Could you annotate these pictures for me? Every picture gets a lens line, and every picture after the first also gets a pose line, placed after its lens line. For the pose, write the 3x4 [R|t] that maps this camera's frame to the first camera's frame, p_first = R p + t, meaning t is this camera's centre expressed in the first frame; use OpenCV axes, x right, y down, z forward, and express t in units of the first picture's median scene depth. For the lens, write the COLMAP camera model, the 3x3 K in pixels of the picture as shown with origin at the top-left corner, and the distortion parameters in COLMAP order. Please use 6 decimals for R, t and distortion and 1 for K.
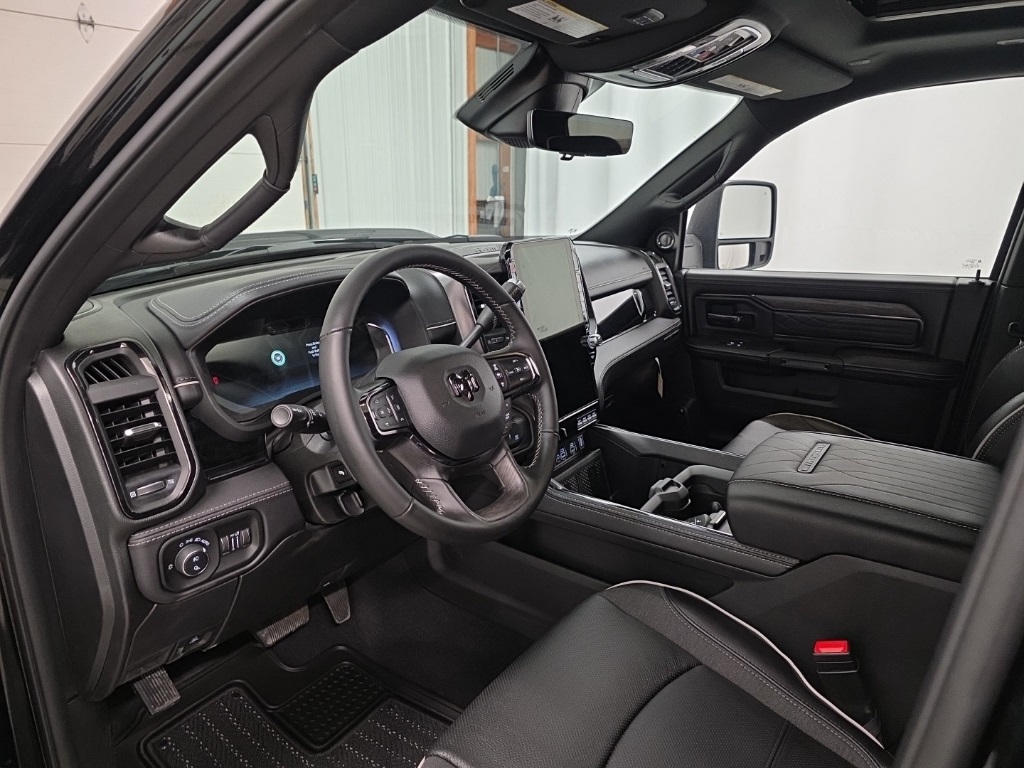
lens RADIAL K [[684.5, 0, 518.5], [0, 684.5, 386.7], [0, 0, 1]] dist [0.033544, -0.027575]
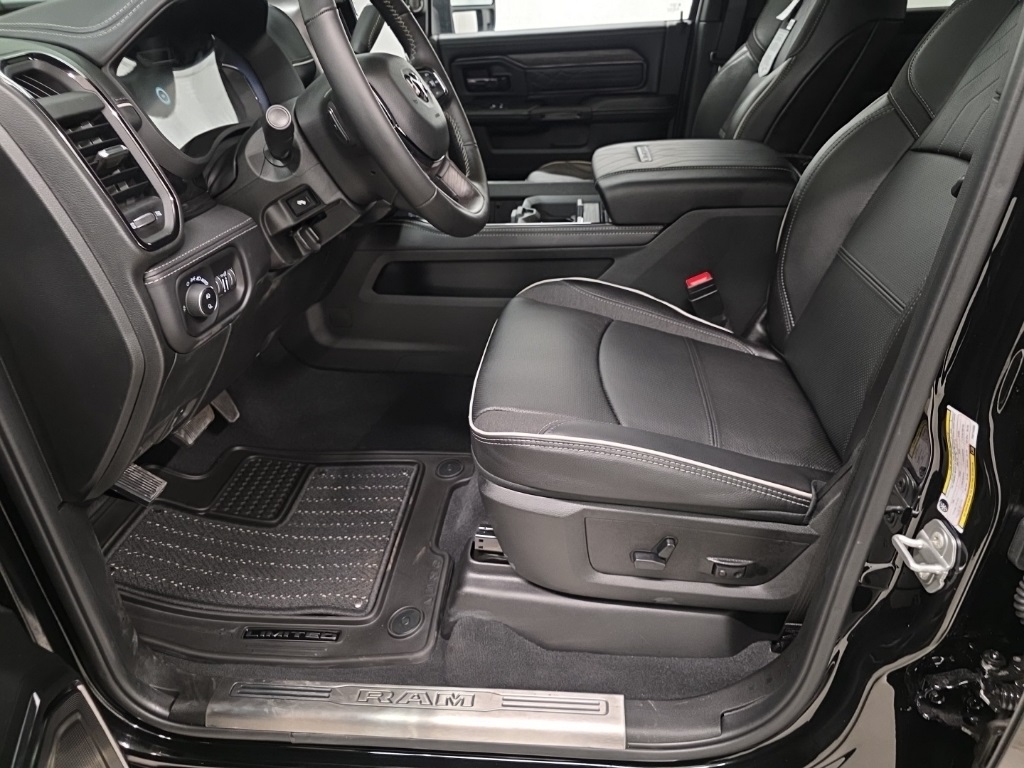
lens RADIAL K [[686.8, 0, 509.0], [0, 686.8, 386.3], [0, 0, 1]] dist [0.068632, -0.081691]
pose [[0.863287, -0.260164, 0.432494, -0.481159], [0.163876, 0.954968, 0.247346, 0.174105], [-0.477369, -0.142655, 0.867046, -0.021824]]
